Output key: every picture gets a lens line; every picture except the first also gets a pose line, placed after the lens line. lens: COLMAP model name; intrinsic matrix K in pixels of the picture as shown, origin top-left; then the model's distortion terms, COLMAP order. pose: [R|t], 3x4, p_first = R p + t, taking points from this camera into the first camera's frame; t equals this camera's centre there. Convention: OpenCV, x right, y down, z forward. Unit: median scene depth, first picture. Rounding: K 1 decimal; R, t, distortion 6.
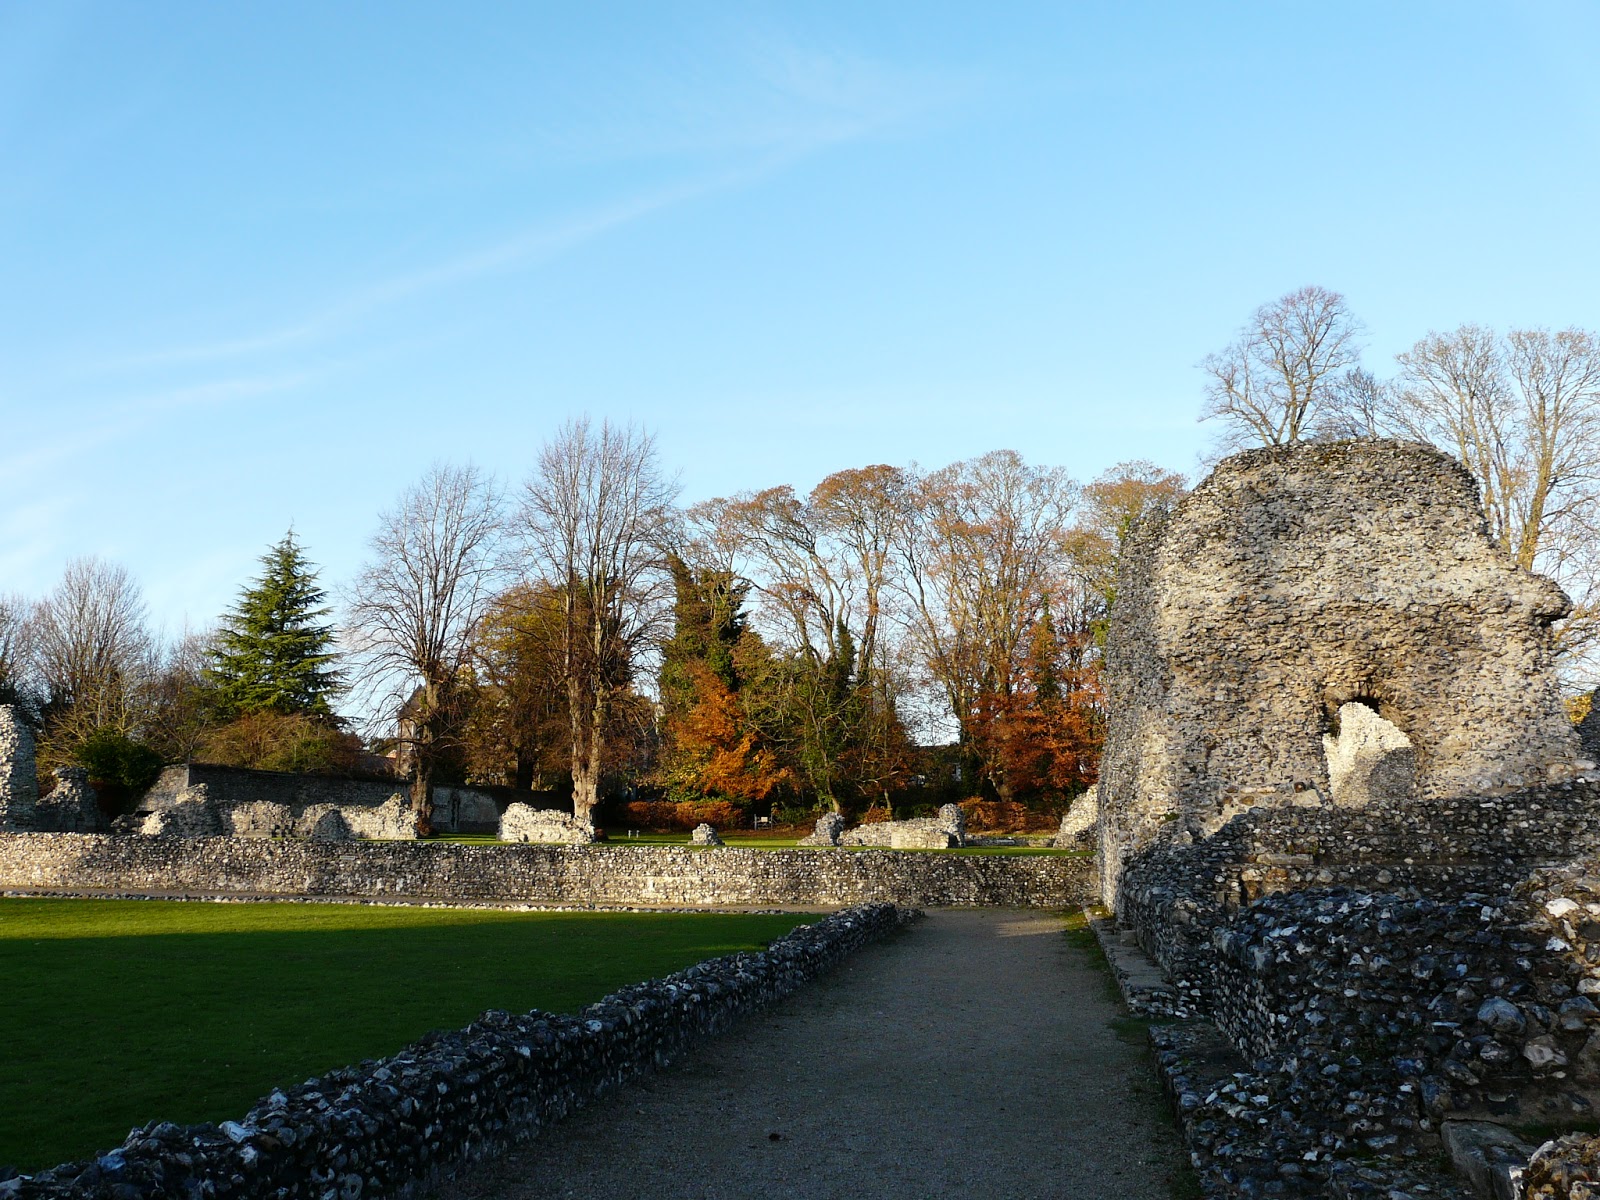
lens RADIAL K [[1324.1, 0, 787.5], [0, 1324.1, 595.1], [0, 0, 1]] dist [-0.068732, 0.078728]
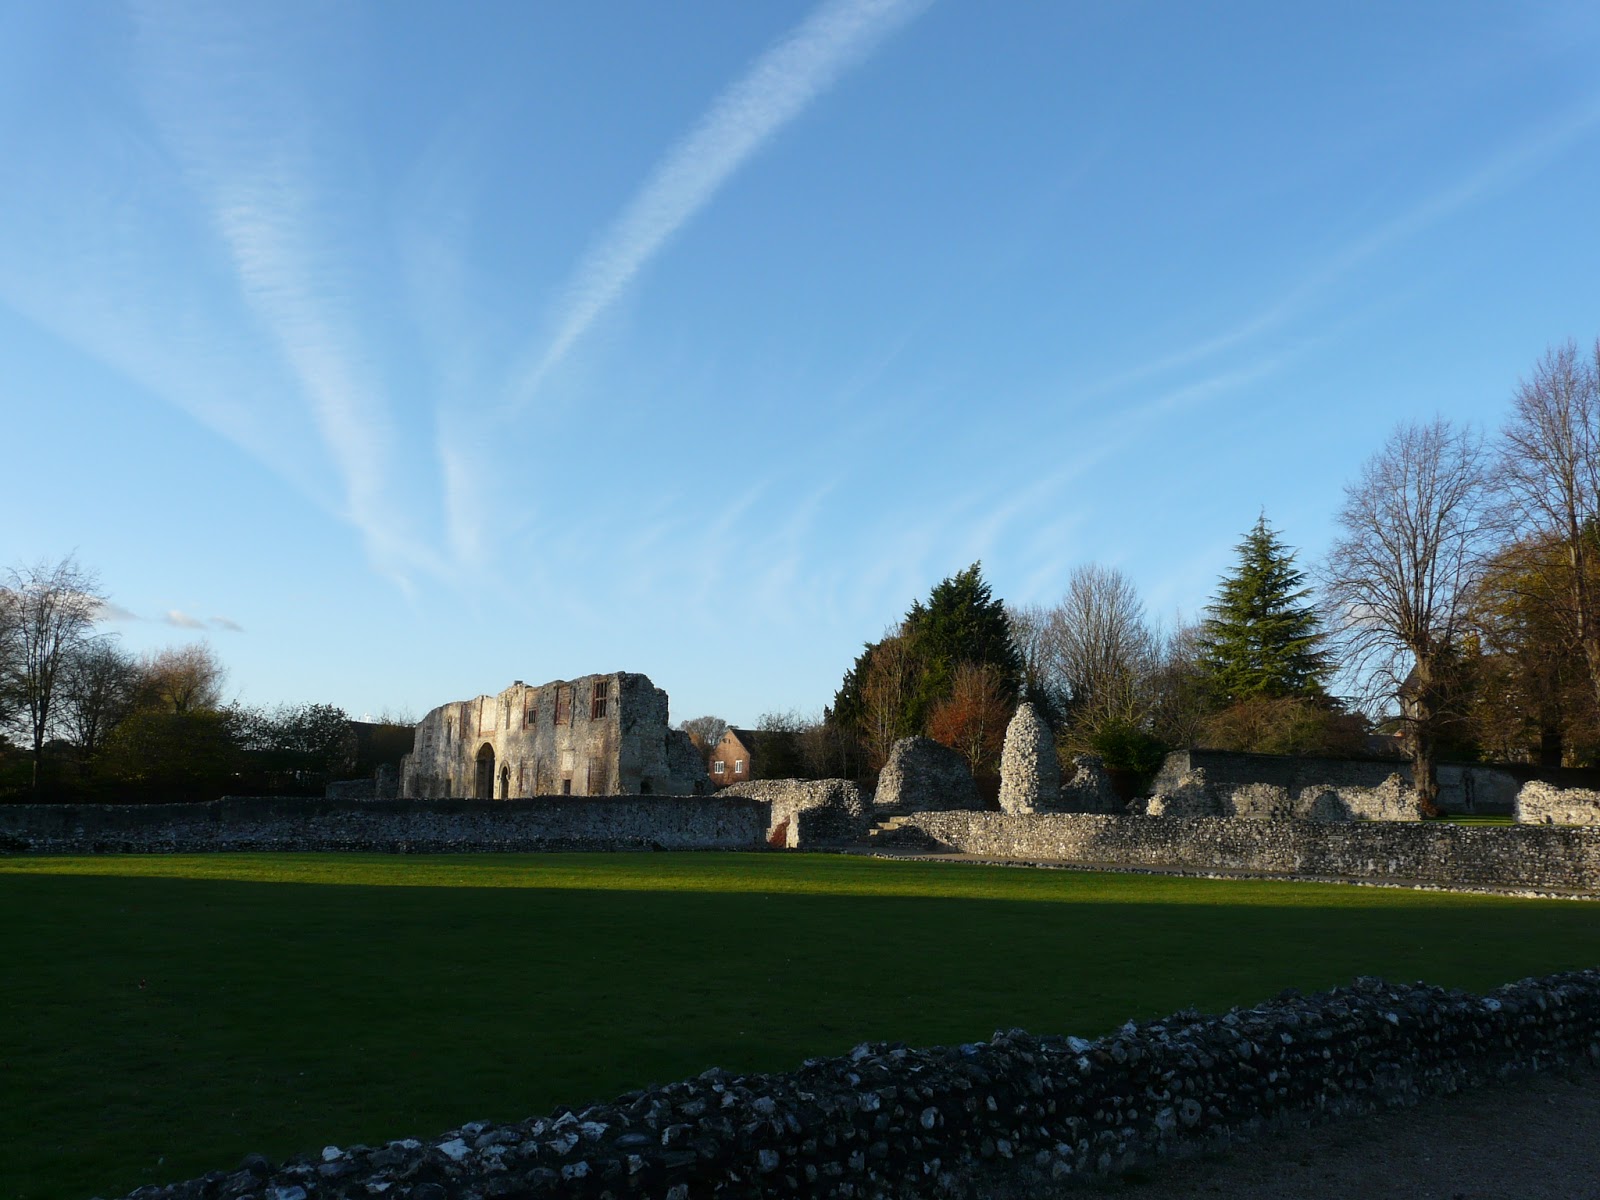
lens RADIAL K [[1324.1, 0, 788.0], [0, 1324.1, 589.1], [0, 0, 1]] dist [-0.068732, 0.078728]
pose [[0.741610, -0.104193, -0.662690, 0.067773], [0.109398, 0.993424, -0.033767, 0.001051], [0.661851, -0.047455, 0.748132, -0.019687]]
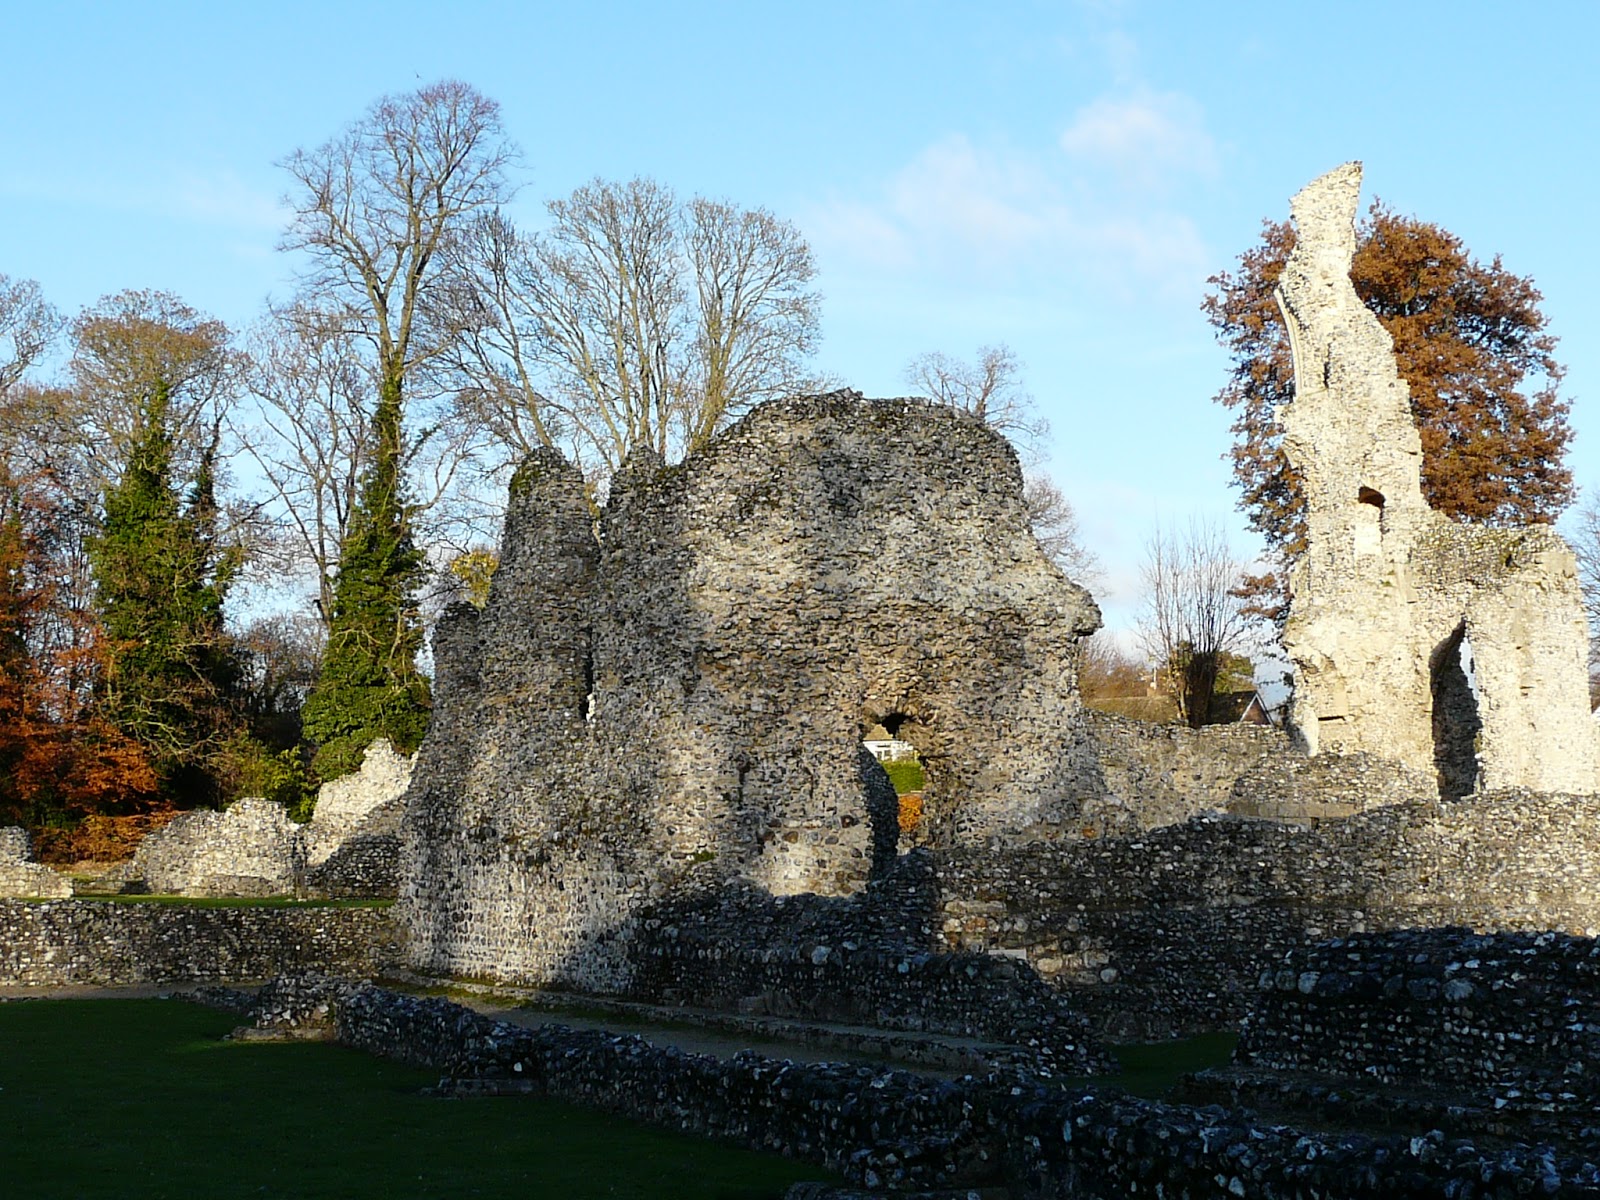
lens RADIAL K [[2118.6, 0, 802.1], [0, 2118.6, 607.4], [0, 0, 1]] dist [-0.097775, 0.000000]
pose [[0.794861, 0.069509, 0.602797, -0.420454], [-0.102088, 0.994576, 0.019930, -0.009634], [-0.598142, -0.077380, 0.797646, -0.027495]]
